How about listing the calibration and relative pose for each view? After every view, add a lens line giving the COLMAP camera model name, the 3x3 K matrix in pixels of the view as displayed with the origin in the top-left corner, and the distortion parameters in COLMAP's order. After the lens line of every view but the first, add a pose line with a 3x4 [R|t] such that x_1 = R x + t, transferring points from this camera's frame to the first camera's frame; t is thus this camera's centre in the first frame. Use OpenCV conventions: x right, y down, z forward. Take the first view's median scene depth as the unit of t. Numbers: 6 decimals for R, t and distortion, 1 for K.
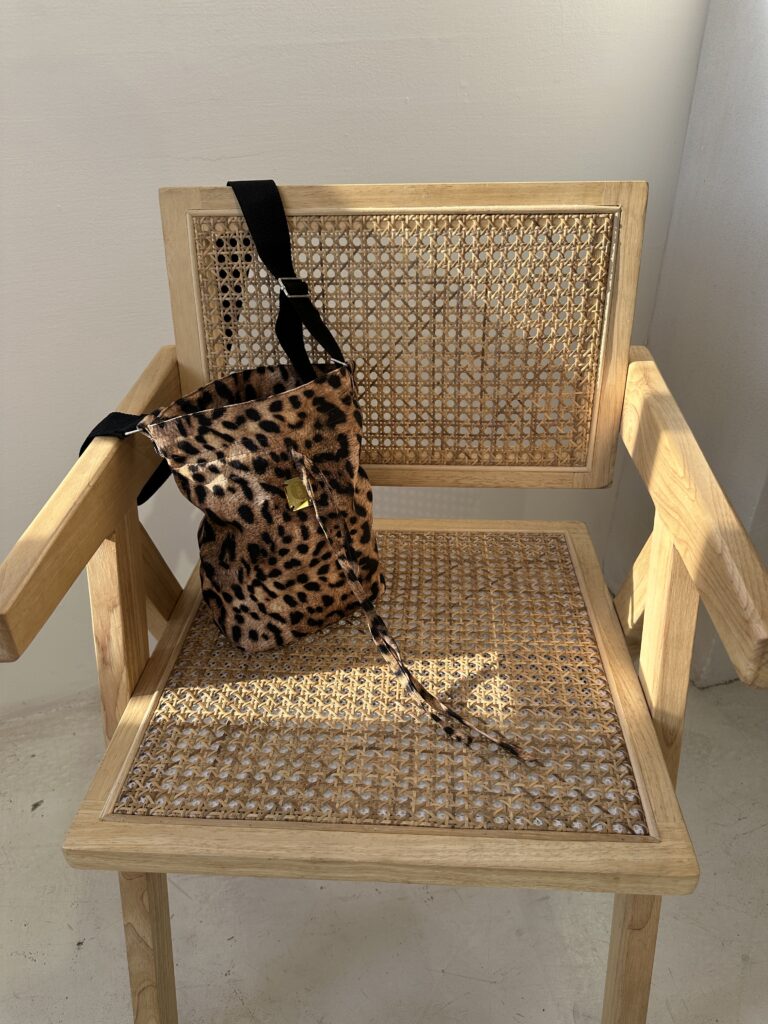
lens RADIAL K [[716.9, 0, 384.0], [0, 716.9, 512.0], [0, 0, 1]] dist [0.172964, -0.391205]
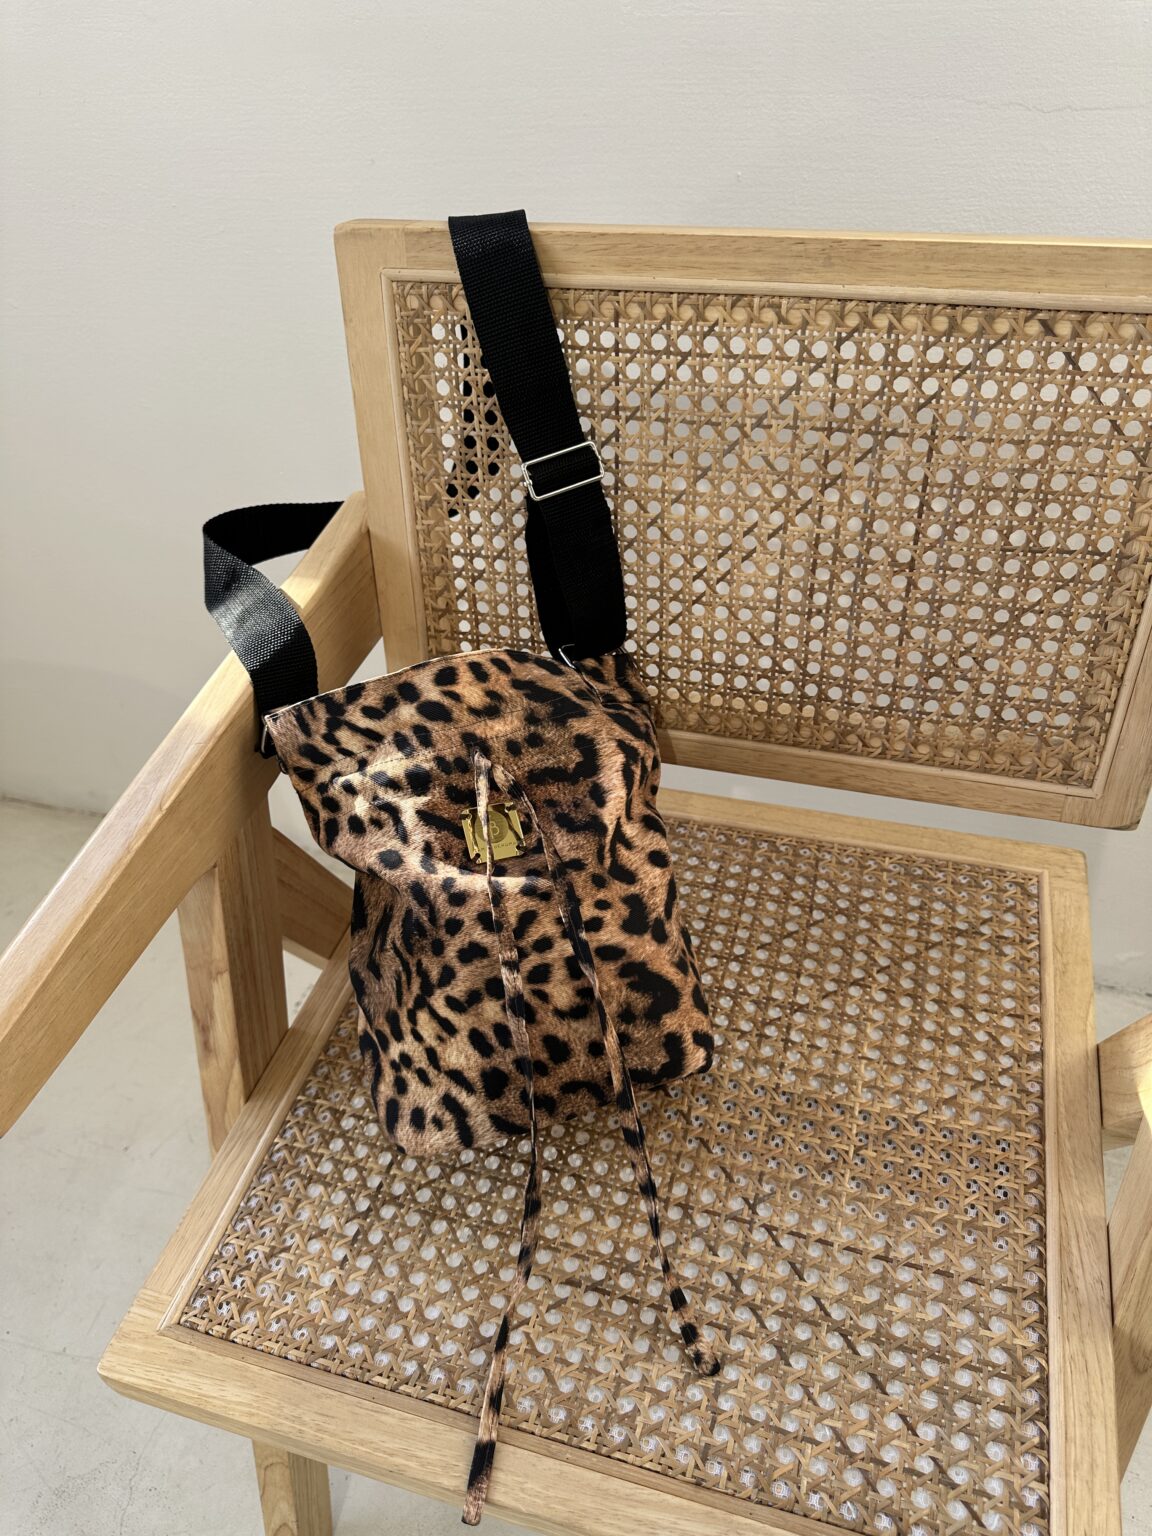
lens RADIAL K [[1102.6, 0, 576.0], [0, 1102.6, 768.0], [0, 0, 1]] dist [0.069416, -0.088324]
pose [[0.972695, 0.121073, -0.198006, 0.078196], [-0.082237, 0.977593, 0.193778, -0.213431], [0.217031, -0.172203, 0.960856, 0.160836]]
